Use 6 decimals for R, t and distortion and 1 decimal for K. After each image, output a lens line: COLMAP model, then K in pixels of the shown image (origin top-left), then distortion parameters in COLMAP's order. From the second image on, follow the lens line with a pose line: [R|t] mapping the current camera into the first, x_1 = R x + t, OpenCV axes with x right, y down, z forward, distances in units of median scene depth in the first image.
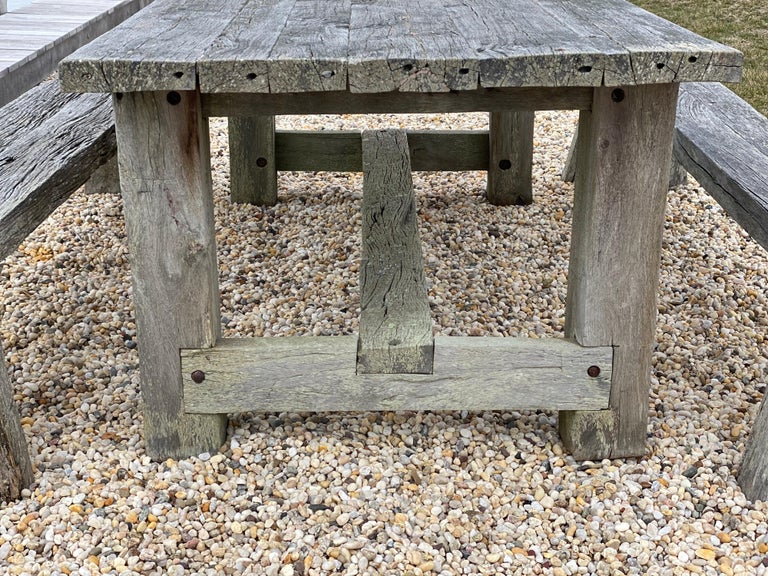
lens RADIAL K [[1138.9, 0, 378.5], [0, 1138.9, 280.6], [0, 0, 1]] dist [0.059590, 0.000000]
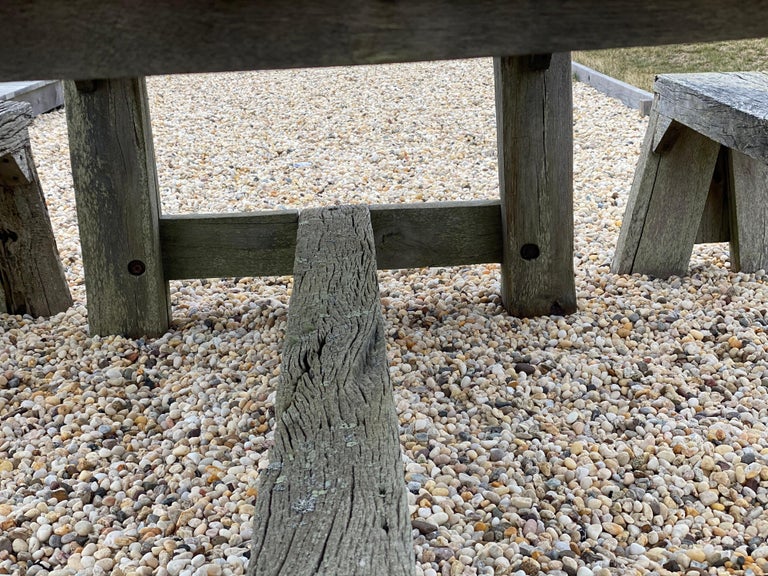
lens RADIAL K [[1138.9, 0, 378.1], [0, 1138.9, 282.8], [0, 0, 1]] dist [0.059590, 0.000000]
pose [[0.998604, -0.051046, 0.013598, 0.024082], [0.052043, 0.994807, -0.087465, -0.044243], [-0.009063, 0.088050, 0.996075, 0.487722]]
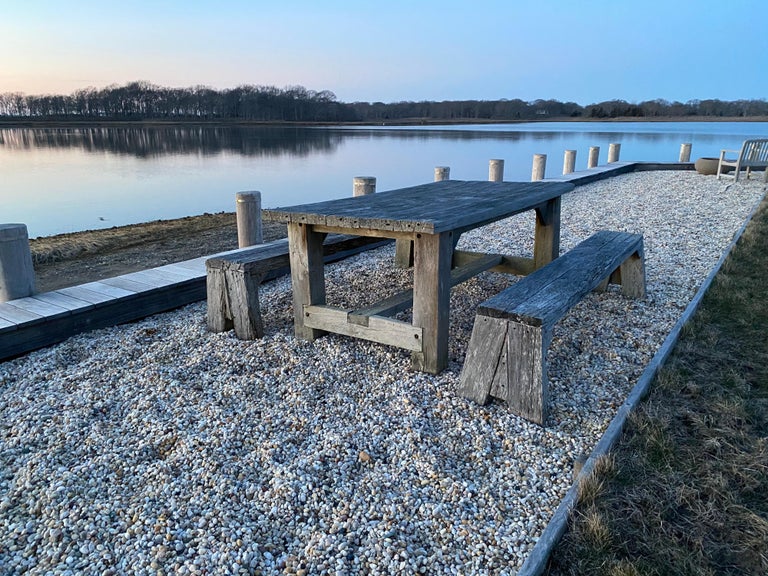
lens RADIAL K [[577.9, 0, 381.3], [0, 577.9, 287.9], [0, 0, 1]] dist [0.030692, -0.021295]
pose [[0.823782, 0.139351, -0.549513, 0.618269], [-0.184770, 0.982387, -0.027868, 0.014975], [0.535951, 0.124491, 0.835020, -0.143643]]
